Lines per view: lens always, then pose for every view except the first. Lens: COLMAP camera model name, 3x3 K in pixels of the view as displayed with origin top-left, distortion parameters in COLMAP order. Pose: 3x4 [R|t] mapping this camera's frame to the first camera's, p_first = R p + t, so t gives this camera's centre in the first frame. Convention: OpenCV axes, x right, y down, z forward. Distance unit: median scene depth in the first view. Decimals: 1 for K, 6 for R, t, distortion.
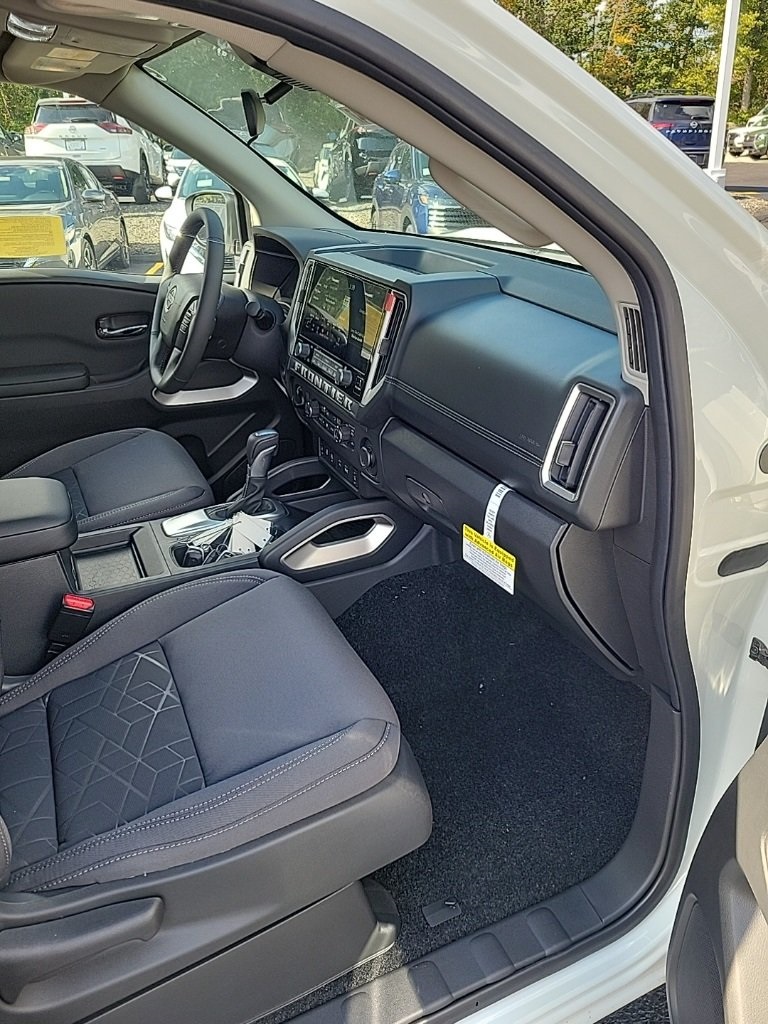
lens RADIAL K [[781.5, 0, 384.9], [0, 781.5, 507.7], [0, 0, 1]] dist [0.029915, -0.012273]
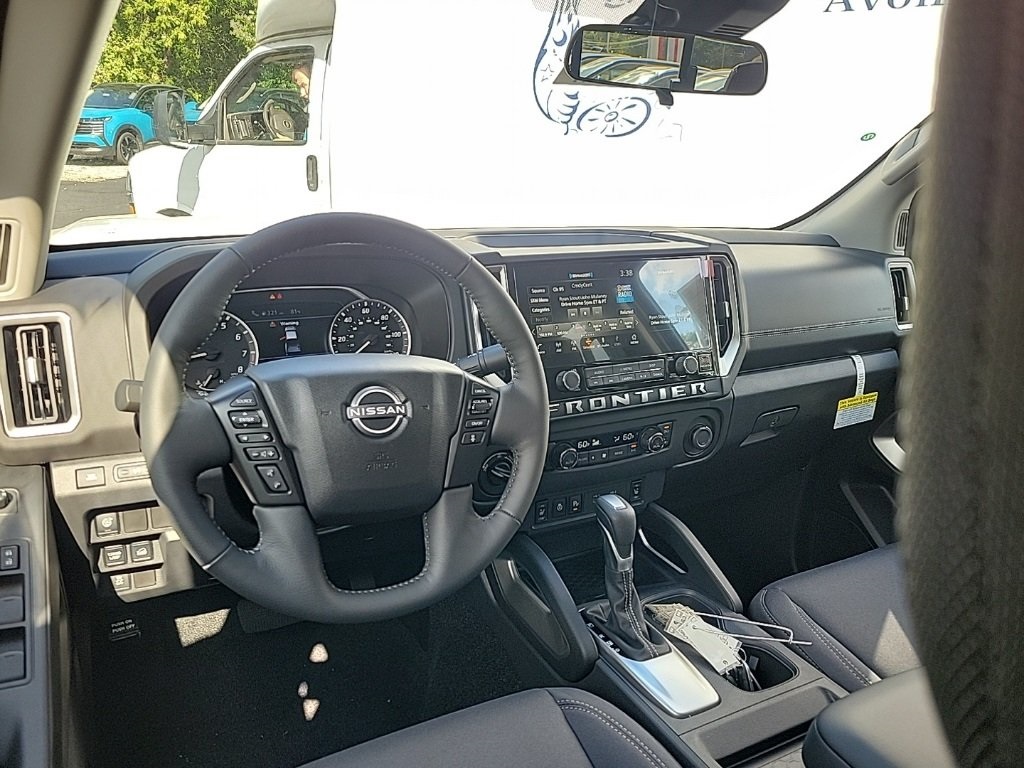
lens RADIAL K [[796.1, 0, 514.6], [0, 796.1, 376.3], [0, 0, 1]] dist [0.017629, -0.004050]
pose [[-0.040161, -0.277513, 0.959882, -0.877532], [0.395649, 0.877720, 0.270313, -0.451659], [-0.917523, 0.390633, 0.074548, 1.068396]]
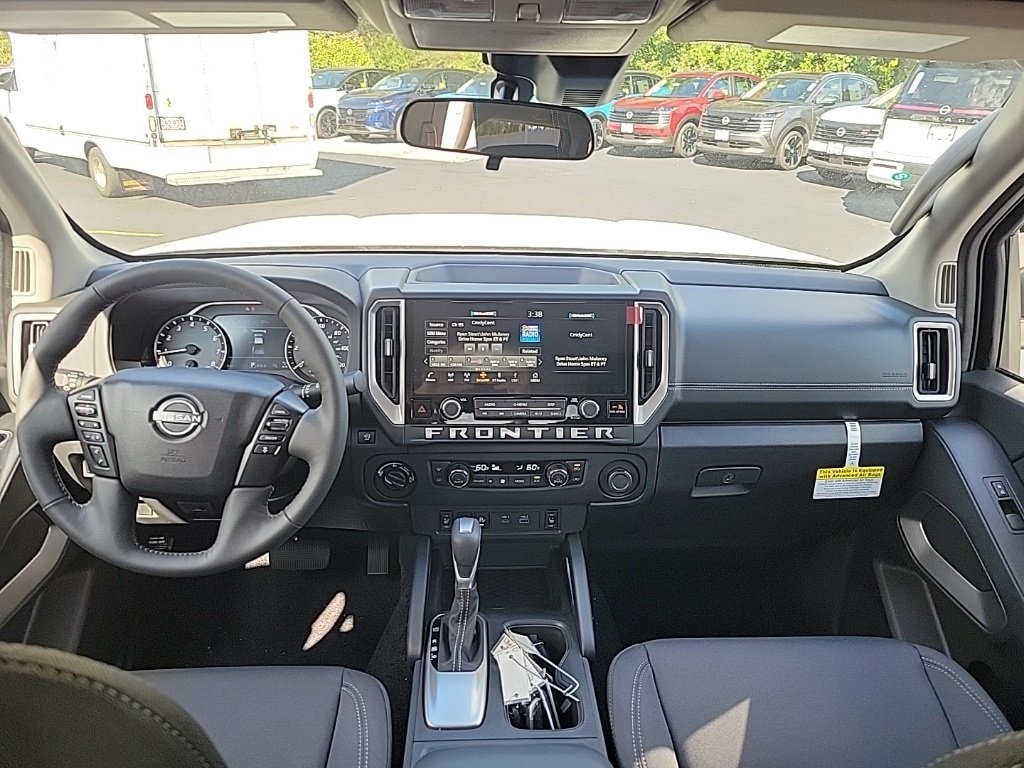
lens RADIAL K [[781.5, 0, 512.0], [0, 781.5, 384.0], [0, 0, 1]] dist [0.029915, -0.012273]
pose [[0.401651, -0.291228, 0.868252, -0.829509], [0.369570, 0.919005, 0.137289, -0.331250], [-0.837910, 0.265738, 0.476749, 0.611983]]
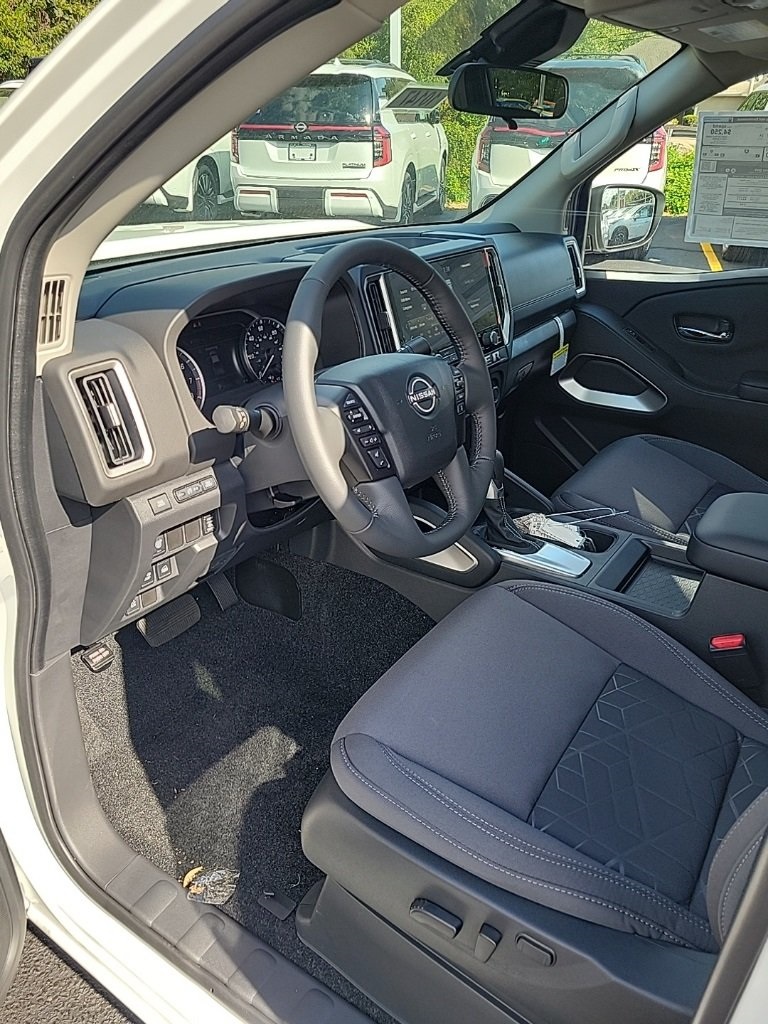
lens RADIAL K [[793.6, 0, 384.0], [0, 793.6, 512.0], [0, 0, 1]] dist [0.024124, -0.010555]
pose [[-0.497817, -0.367931, 0.785370, -0.935455], [0.371222, 0.728011, 0.576363, -0.670061], [-0.783819, 0.578470, -0.225832, 1.459161]]
